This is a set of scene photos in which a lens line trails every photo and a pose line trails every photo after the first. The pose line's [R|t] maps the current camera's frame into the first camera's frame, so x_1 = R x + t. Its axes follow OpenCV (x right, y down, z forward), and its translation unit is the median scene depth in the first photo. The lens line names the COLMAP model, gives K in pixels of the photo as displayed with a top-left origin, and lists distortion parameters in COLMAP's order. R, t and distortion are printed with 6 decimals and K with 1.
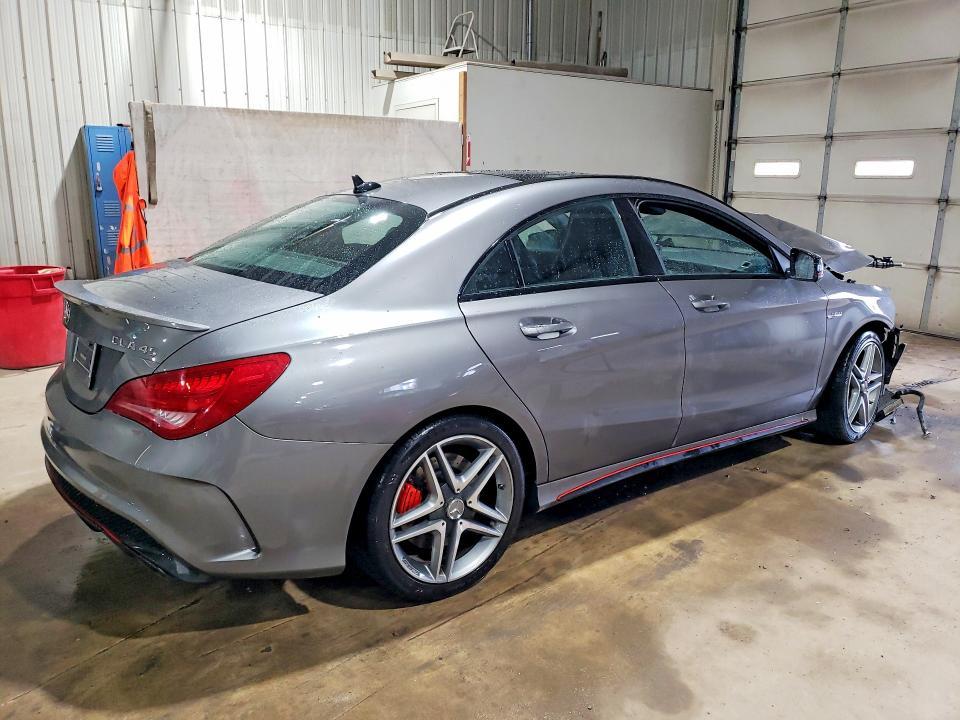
lens RADIAL K [[738.9, 0, 466.9], [0, 738.9, 335.3], [0, 0, 1]] dist [0.029783, 0.001209]
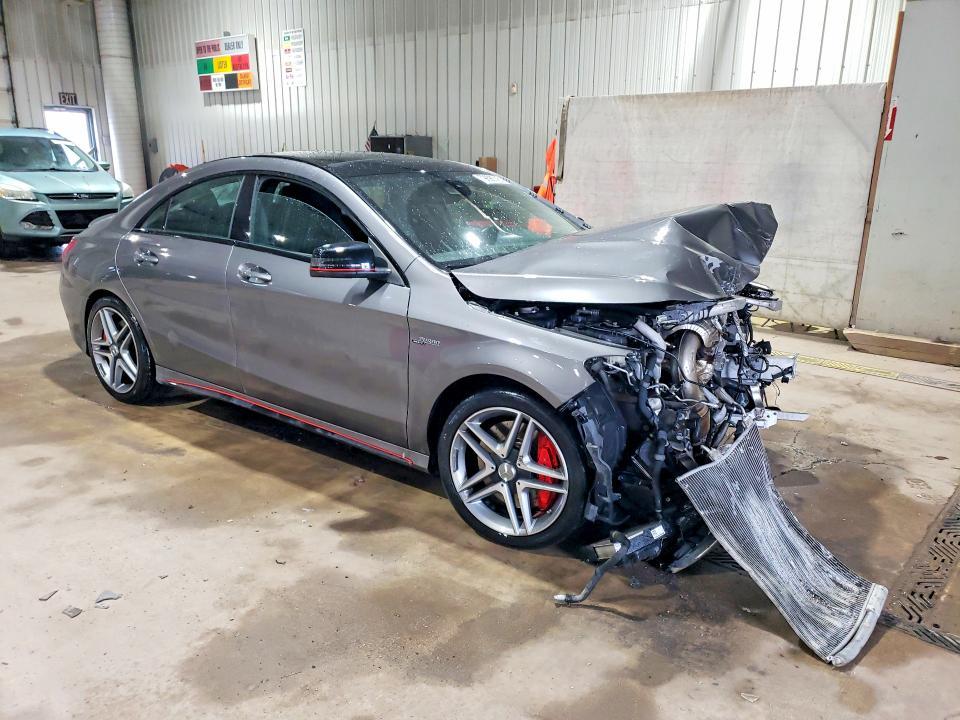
lens RADIAL K [[711.8, 0, 487.1], [0, 711.8, 356.1], [0, 0, 1]] dist [0.009294, 0.002580]
pose [[0.316204, 0.251833, -0.914656, 0.715824], [-0.198495, 0.960347, 0.195791, -0.100962], [0.927693, 0.119645, 0.353653, 0.488343]]
